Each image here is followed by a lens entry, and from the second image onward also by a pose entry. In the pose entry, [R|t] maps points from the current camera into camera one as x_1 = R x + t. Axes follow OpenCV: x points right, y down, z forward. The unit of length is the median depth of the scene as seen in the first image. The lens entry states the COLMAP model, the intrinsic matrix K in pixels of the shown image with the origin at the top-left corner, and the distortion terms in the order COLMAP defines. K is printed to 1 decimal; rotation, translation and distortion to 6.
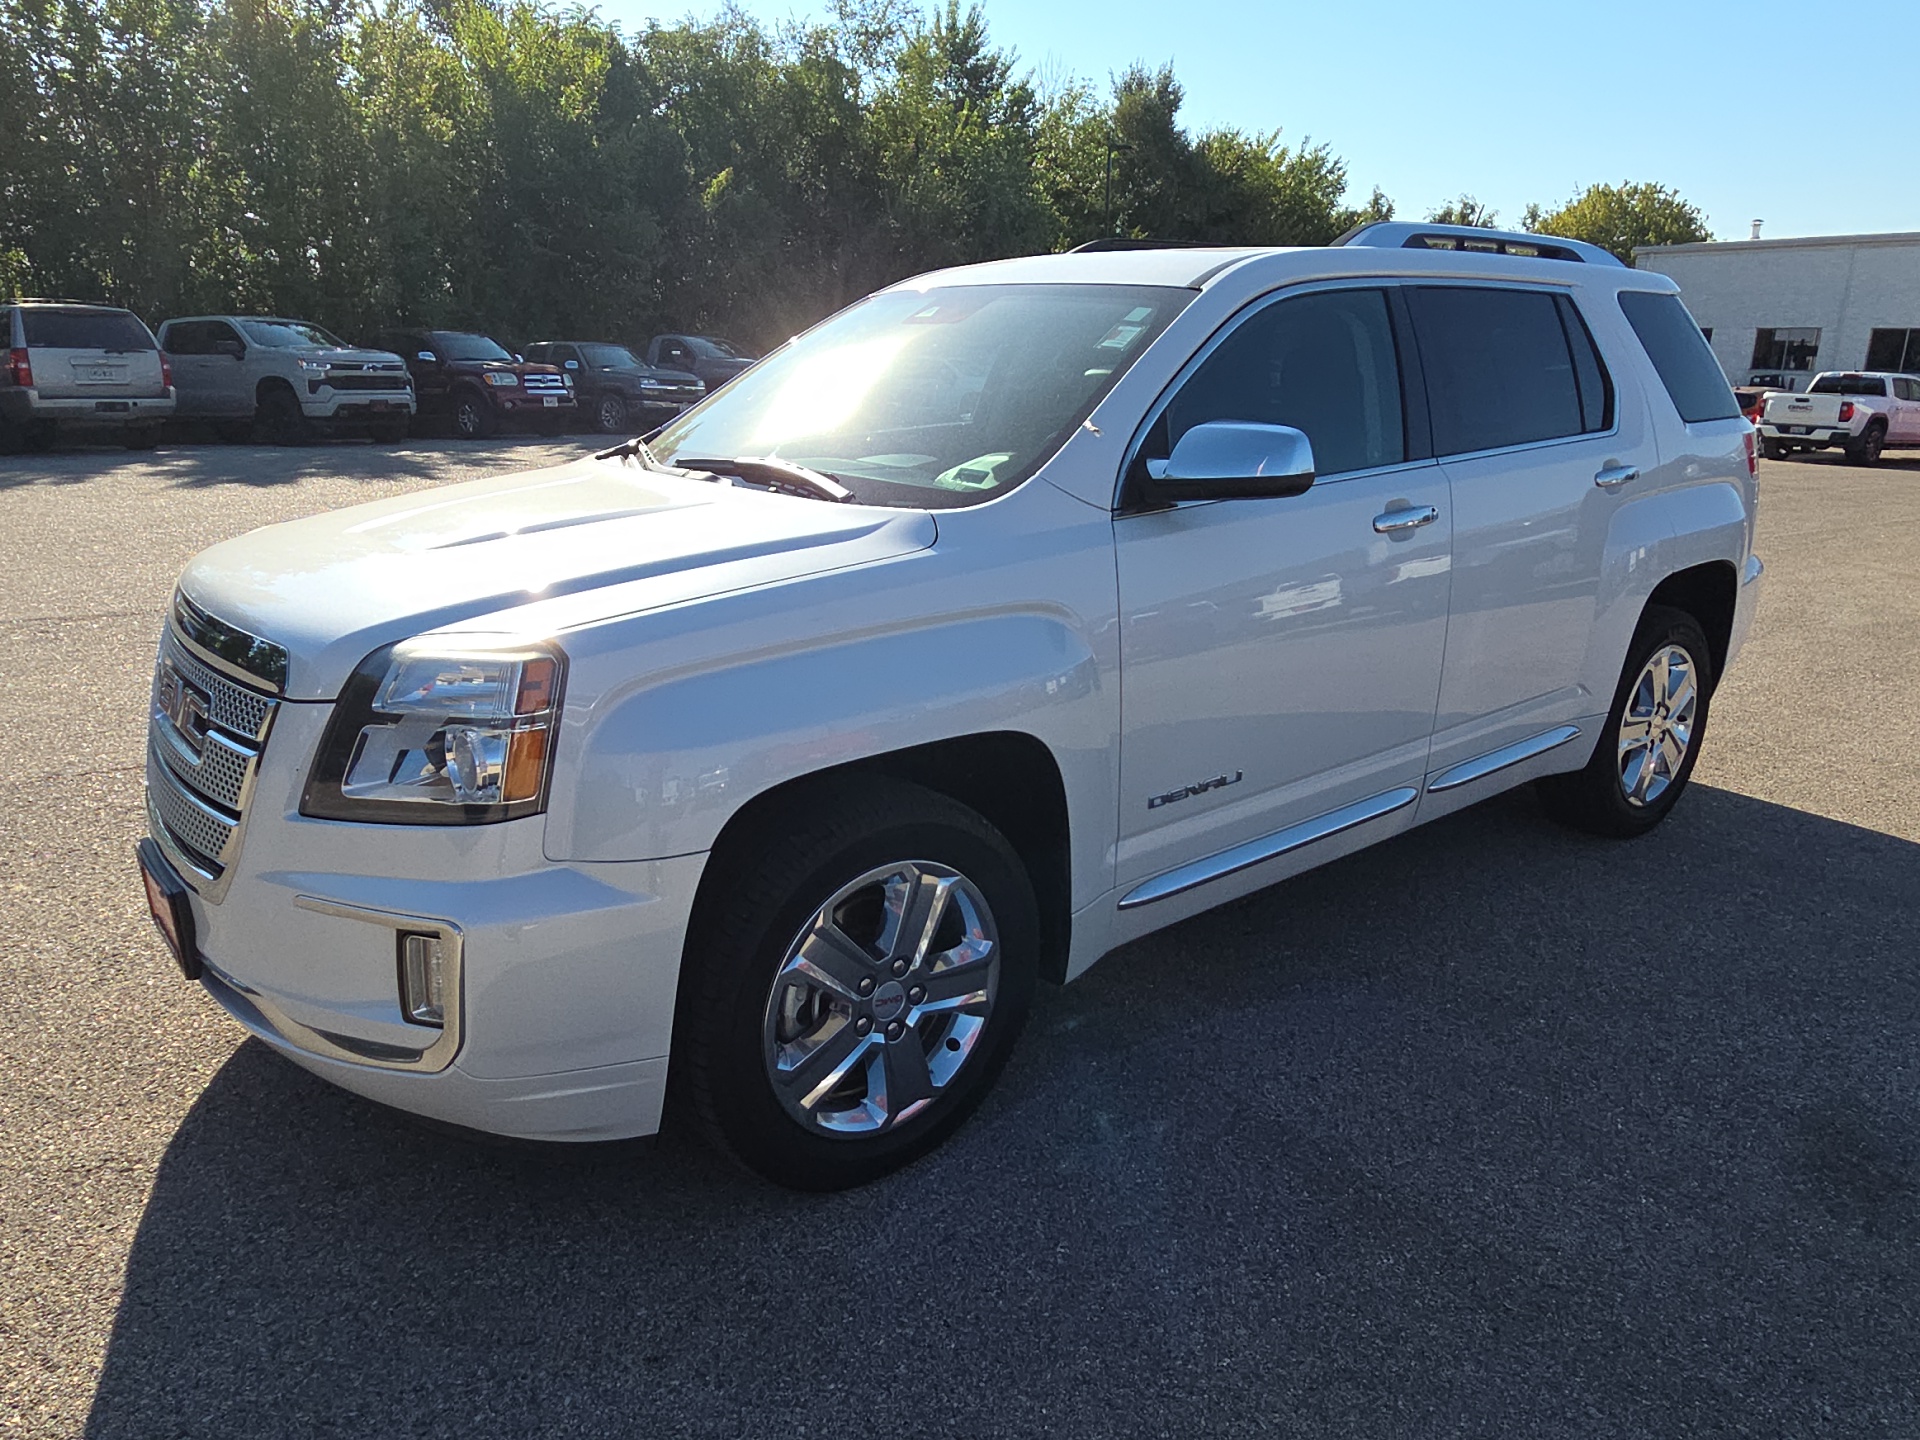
lens RADIAL K [[1346.0, 0, 951.4], [0, 1346.0, 731.7], [0, 0, 1]] dist [0.010698, 0.006727]
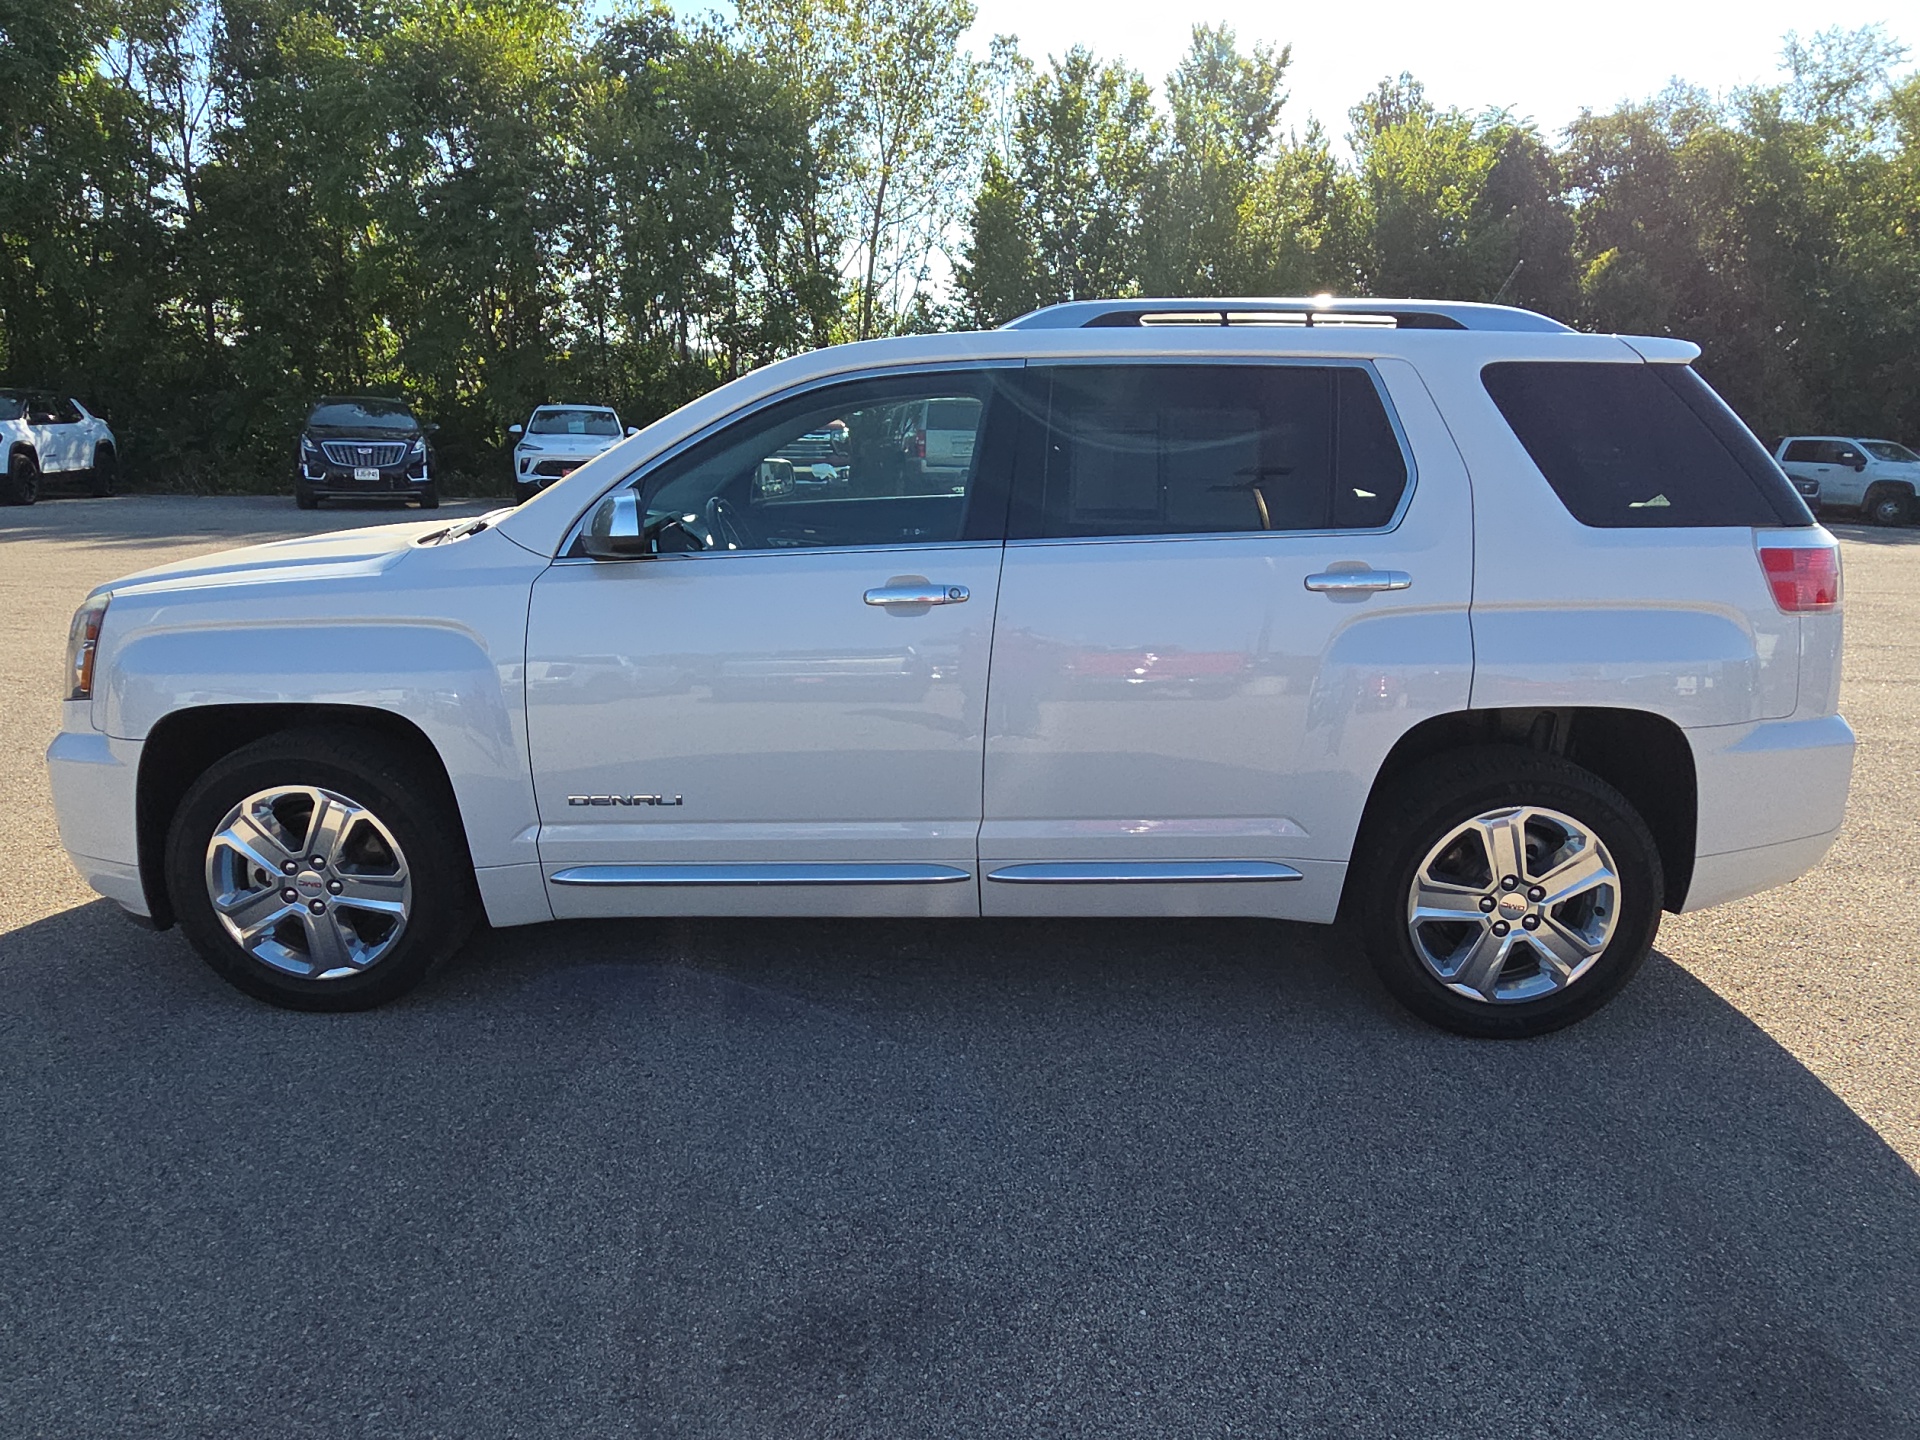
lens RADIAL K [[1254.9, 0, 943.4], [0, 1254.9, 725.8], [0, 0, 1]] dist [0.002922, -0.000577]
pose [[0.747365, 0.159930, -0.644878, 0.136628], [-0.188615, 0.981736, 0.024880, -0.013185], [0.637079, 0.103039, 0.763880, 0.042485]]
